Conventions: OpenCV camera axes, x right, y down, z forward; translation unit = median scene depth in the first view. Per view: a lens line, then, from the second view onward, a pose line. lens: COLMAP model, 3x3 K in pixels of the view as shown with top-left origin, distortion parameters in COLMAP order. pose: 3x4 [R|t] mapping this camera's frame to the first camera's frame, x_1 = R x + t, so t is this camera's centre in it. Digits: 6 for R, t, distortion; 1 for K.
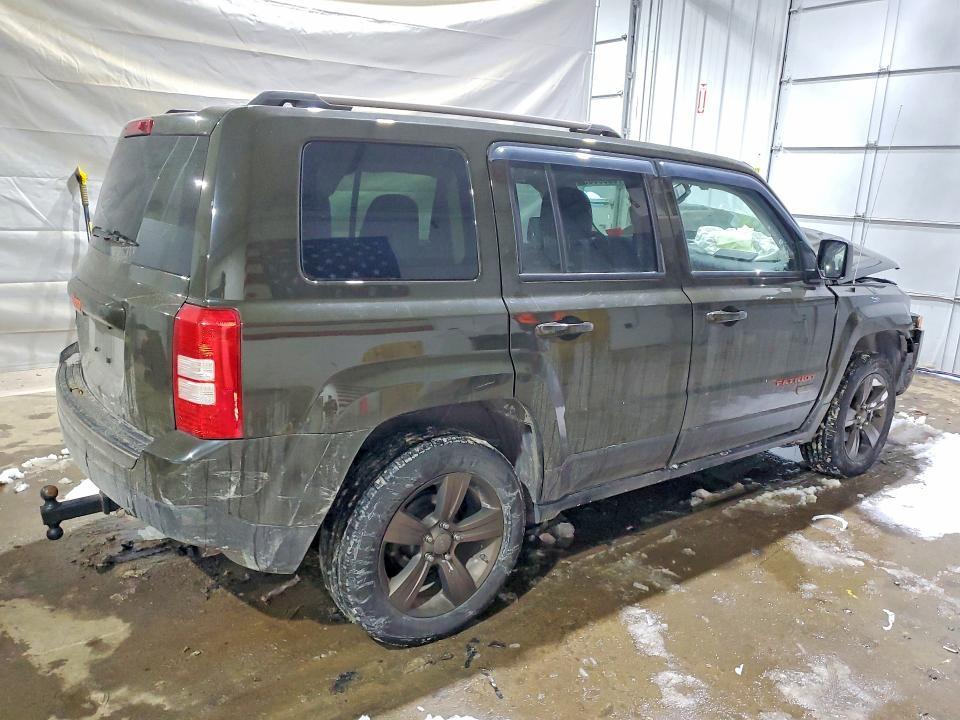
lens RADIAL K [[756.6, 0, 476.3], [0, 756.6, 353.5], [0, 0, 1]] dist [0.012922, -0.003477]
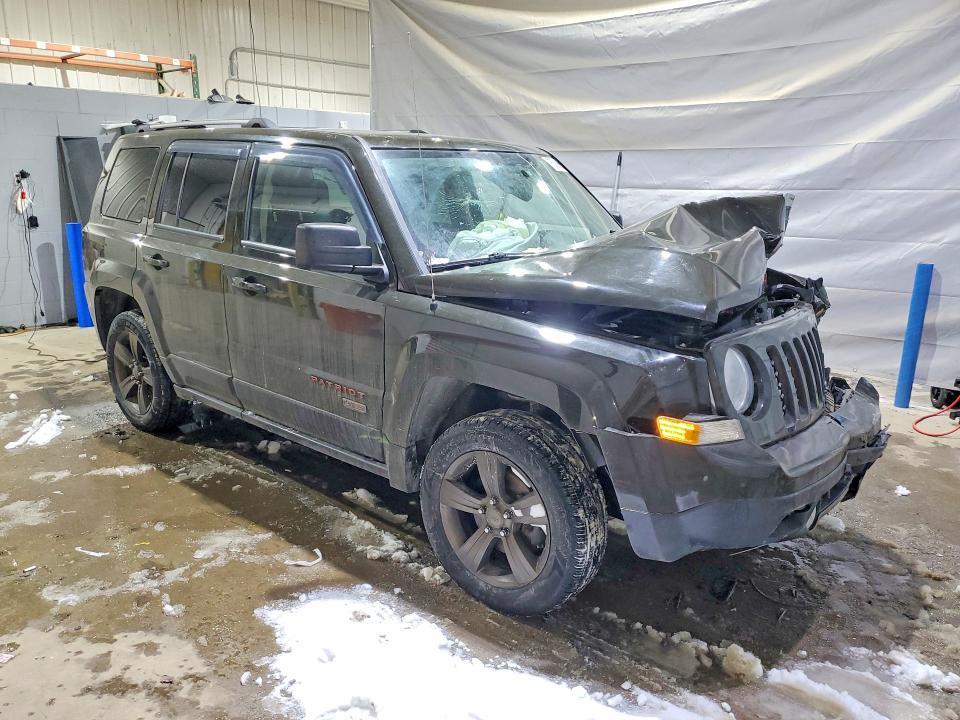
lens RADIAL K [[756.6, 0, 476.0], [0, 756.6, 366.9], [0, 0, 1]] dist [0.012922, -0.003477]
pose [[0.190885, 0.207978, -0.959327, 1.282428], [-0.224585, 0.960628, 0.163573, -0.163673], [0.955576, 0.184227, 0.230078, 0.959978]]
